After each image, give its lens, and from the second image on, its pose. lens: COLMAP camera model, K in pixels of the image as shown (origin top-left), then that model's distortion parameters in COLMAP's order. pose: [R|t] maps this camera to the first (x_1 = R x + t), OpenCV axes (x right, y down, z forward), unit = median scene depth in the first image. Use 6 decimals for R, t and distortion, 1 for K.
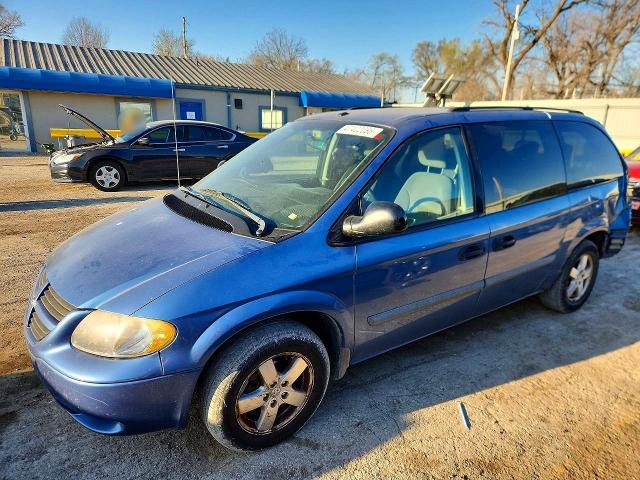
lens RADIAL K [[523.2, 0, 320.0], [0, 523.2, 240.0], [0, 0, 1]] dist [0.005335, 0.016801]
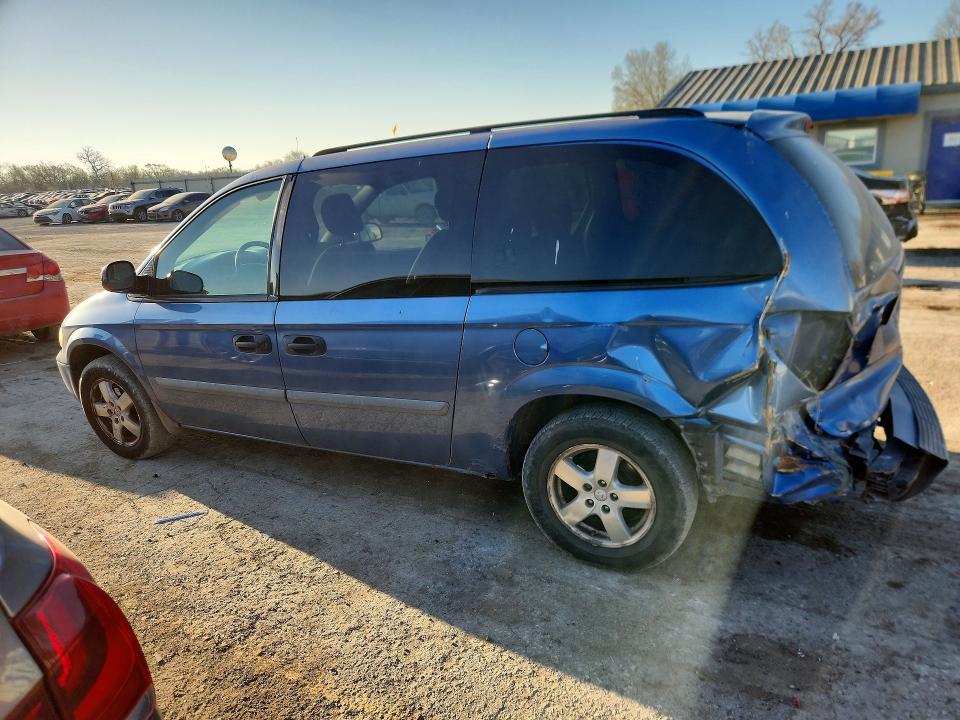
lens RADIAL K [[784.8, 0, 480.0], [0, 784.8, 360.0], [0, 0, 1]] dist [0.005335, 0.016801]
pose [[0.295158, 0.171043, -0.940014, 1.294843], [-0.144653, 0.980504, 0.132991, -0.136932], [0.944435, 0.096723, 0.314146, 0.832123]]
